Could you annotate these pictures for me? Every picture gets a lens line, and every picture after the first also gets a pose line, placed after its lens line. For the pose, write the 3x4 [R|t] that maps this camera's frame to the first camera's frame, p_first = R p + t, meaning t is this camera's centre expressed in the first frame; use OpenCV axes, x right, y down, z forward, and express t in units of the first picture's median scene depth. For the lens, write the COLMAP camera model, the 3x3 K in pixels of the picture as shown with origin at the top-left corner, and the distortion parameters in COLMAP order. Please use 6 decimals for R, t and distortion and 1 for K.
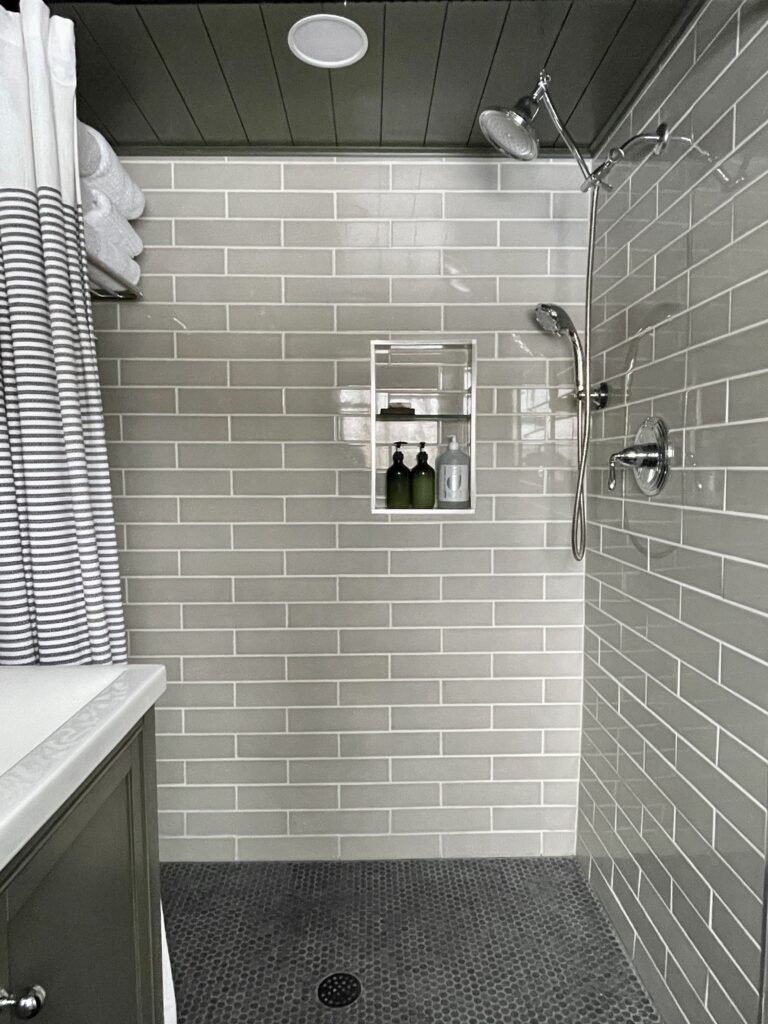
lens RADIAL K [[627.7, 0, 383.5], [0, 627.7, 513.3], [0, 0, 1]] dist [0.006981, 0.001588]
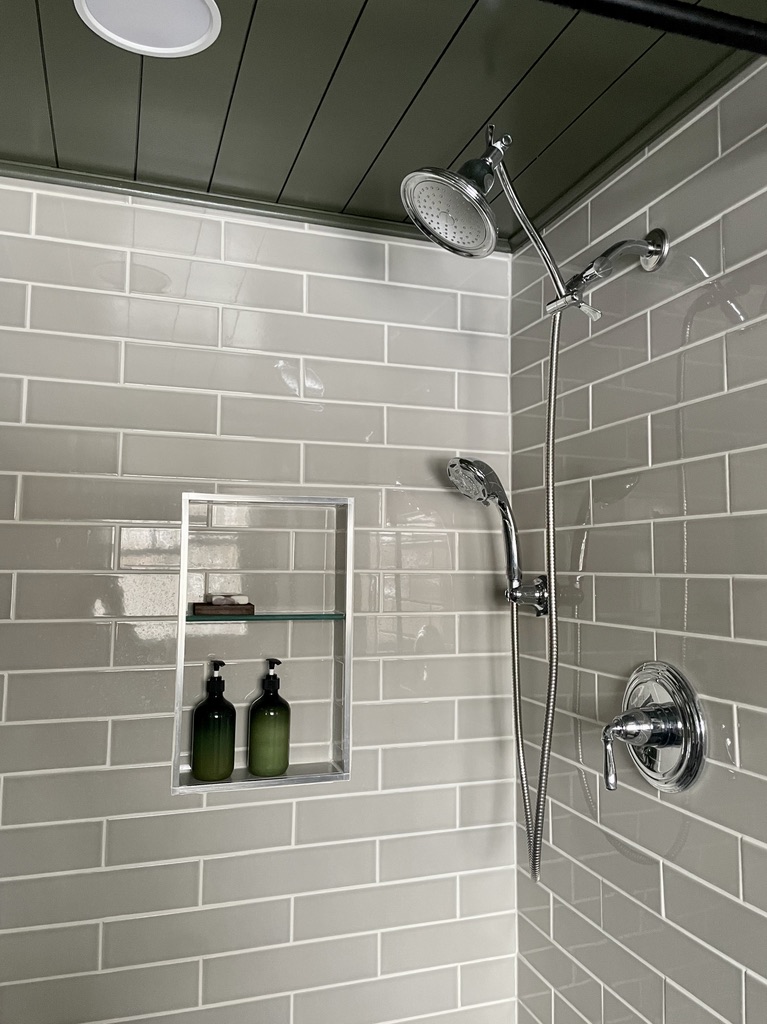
lens RADIAL K [[779.0, 0, 384.1], [0, 779.0, 510.6], [0, 0, 1]] dist [0.050957, -0.020478]
pose [[0.955015, 0.034589, 0.294532, -0.056848], [0.010041, 0.988834, -0.148684, -0.151346], [-0.296386, 0.144952, 0.944004, 0.254848]]
